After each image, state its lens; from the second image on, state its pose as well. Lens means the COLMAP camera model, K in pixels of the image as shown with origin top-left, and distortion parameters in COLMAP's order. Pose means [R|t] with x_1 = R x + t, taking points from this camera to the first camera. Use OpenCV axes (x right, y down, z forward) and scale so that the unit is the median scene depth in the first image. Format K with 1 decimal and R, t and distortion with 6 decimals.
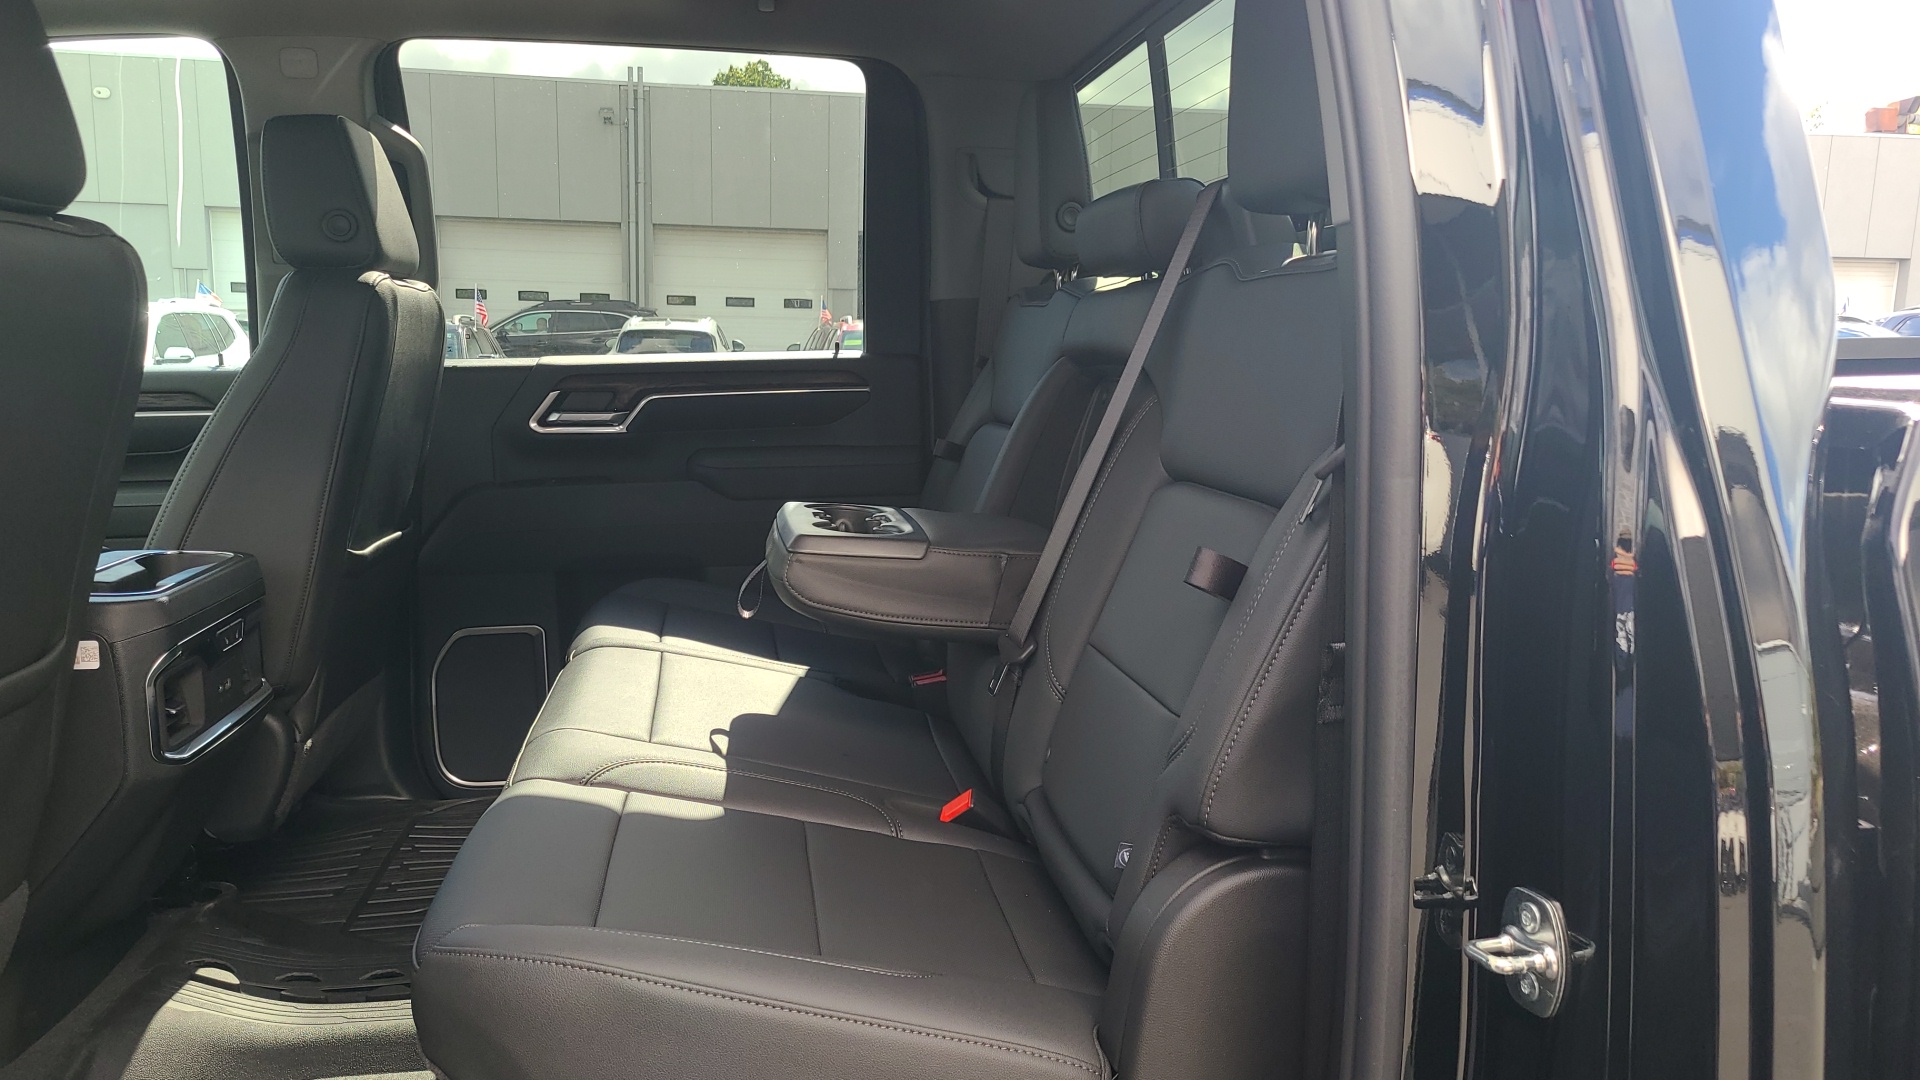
lens RADIAL K [[1436.6, 0, 945.9], [0, 1436.6, 538.3], [0, 0, 1]] dist [0.063921, -0.002088]
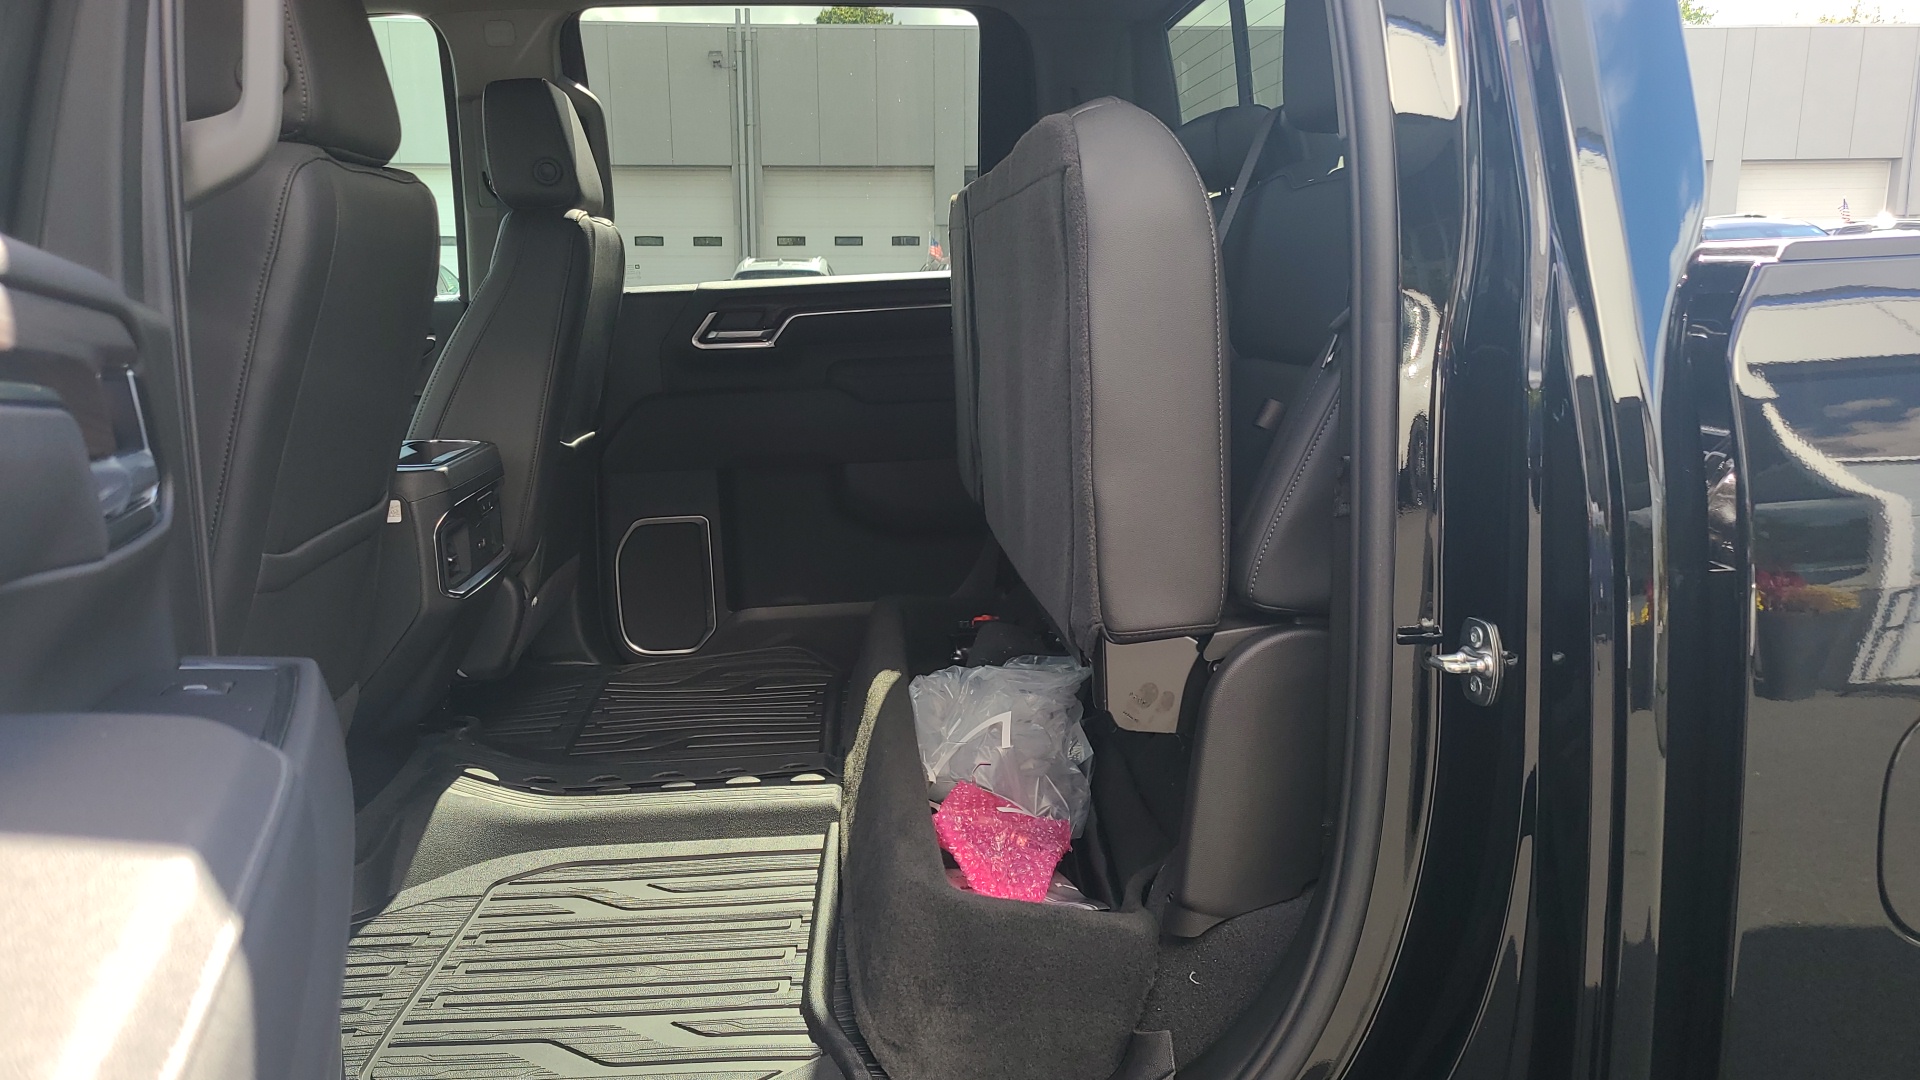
lens RADIAL K [[1436.6, 0, 945.9], [0, 1436.6, 538.3], [0, 0, 1]] dist [0.063921, -0.002088]
pose [[0.997036, -0.011562, -0.076058, -0.000202], [0.014814, 0.998994, 0.042330, 0.038108], [0.075492, -0.043332, 0.996204, -0.163005]]
